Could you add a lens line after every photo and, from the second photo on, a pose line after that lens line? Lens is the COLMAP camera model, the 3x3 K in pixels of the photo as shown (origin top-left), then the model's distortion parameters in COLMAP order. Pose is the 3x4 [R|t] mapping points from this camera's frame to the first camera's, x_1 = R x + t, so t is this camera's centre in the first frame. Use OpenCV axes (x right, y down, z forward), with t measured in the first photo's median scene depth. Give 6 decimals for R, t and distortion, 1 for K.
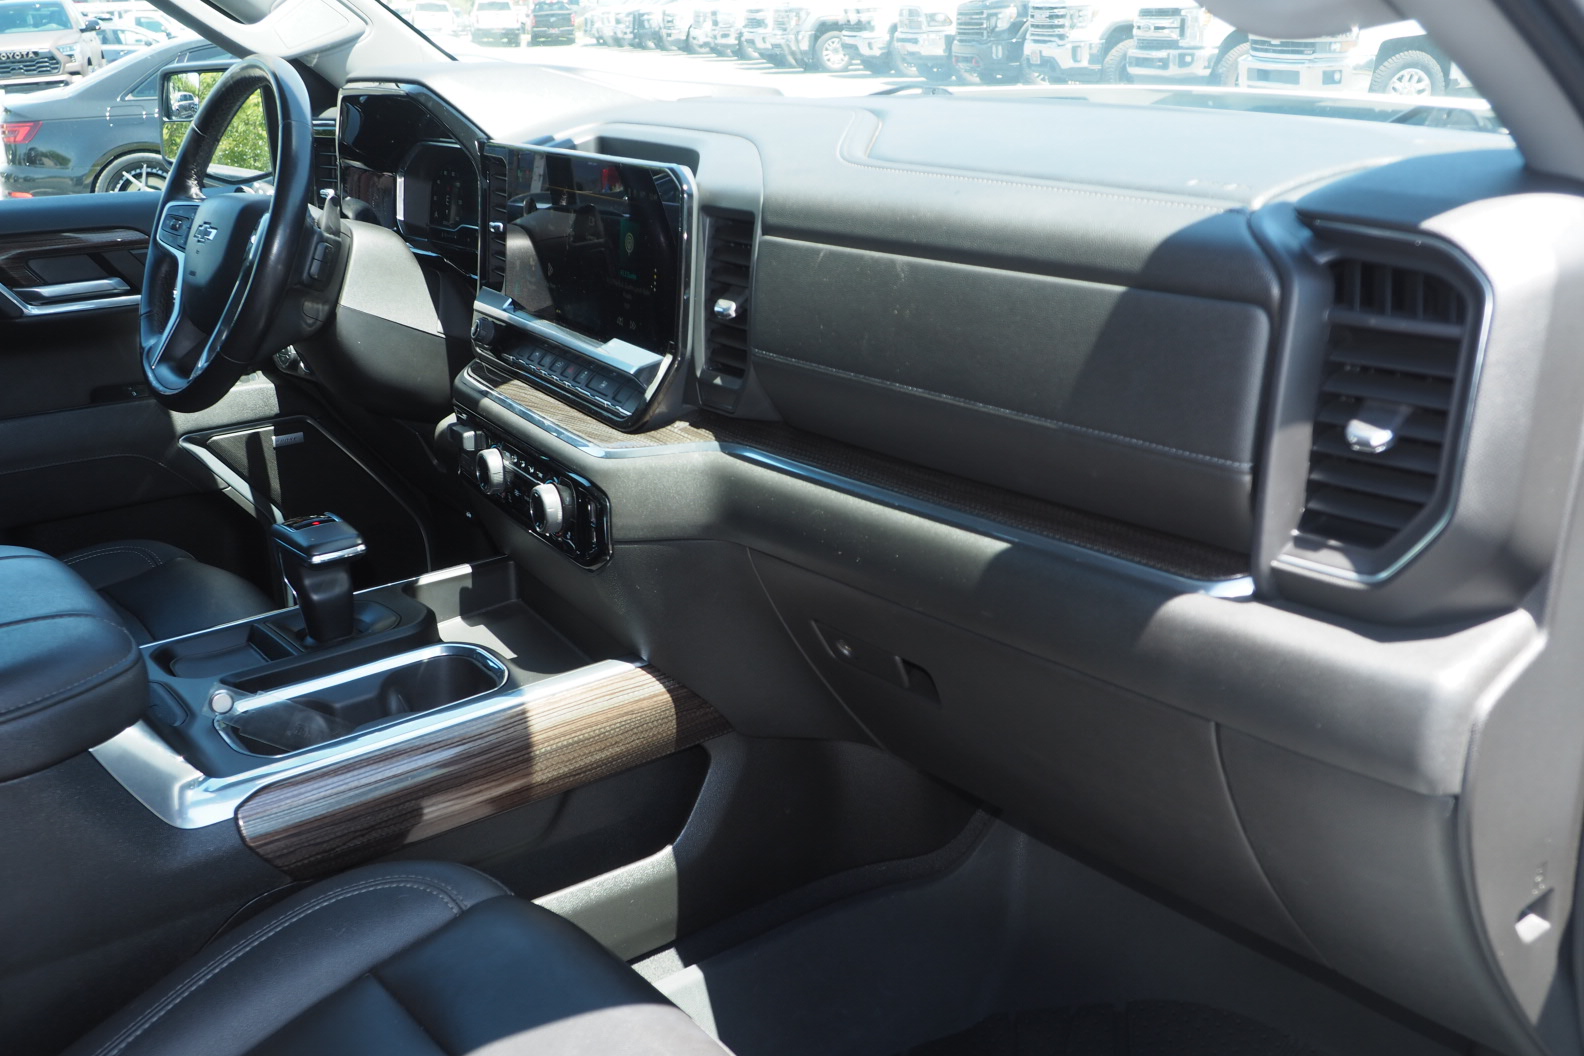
lens RADIAL K [[1456.1, 0, 792.0], [0, 1456.1, 528.0], [0, 0, 1]] dist [-0.013076, -0.003008]
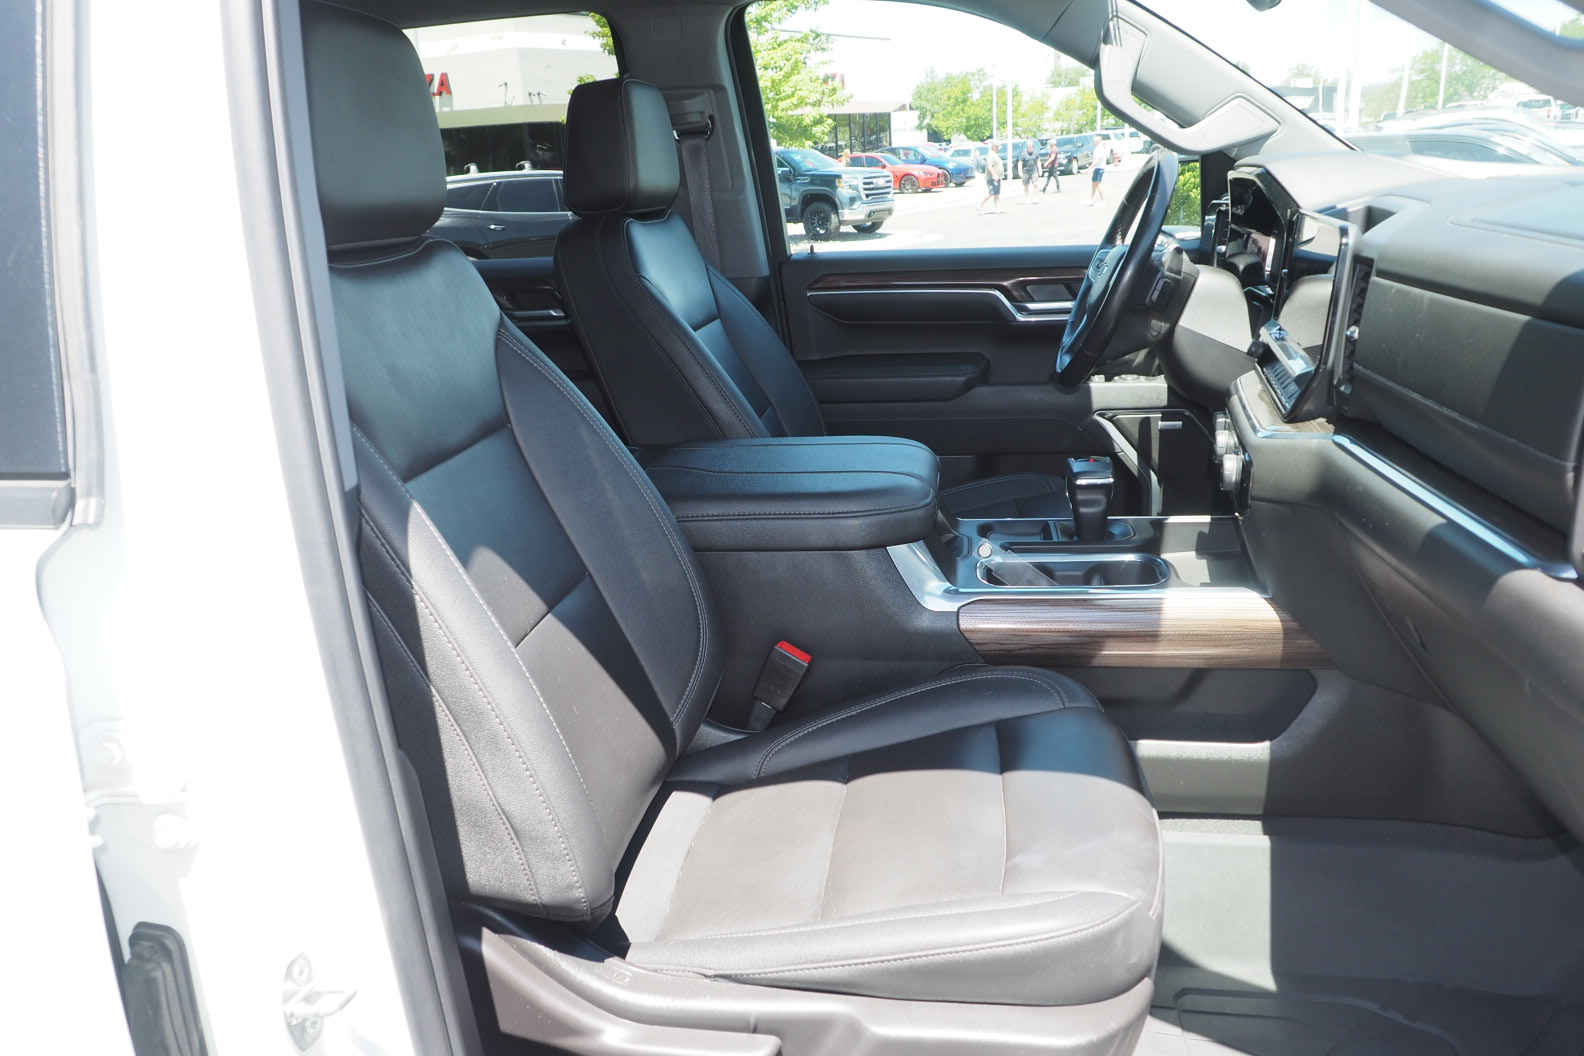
lens RADIAL K [[1201.2, 0, 792.0], [0, 1201.2, 528.0], [0, 0, 1]] dist [-0.025289, 0.002331]
pose [[0.693268, 0.187772, -0.695788, 0.293837], [-0.194948, 0.978328, 0.069779, 0.034253], [0.693812, 0.087267, 0.714850, -0.079892]]
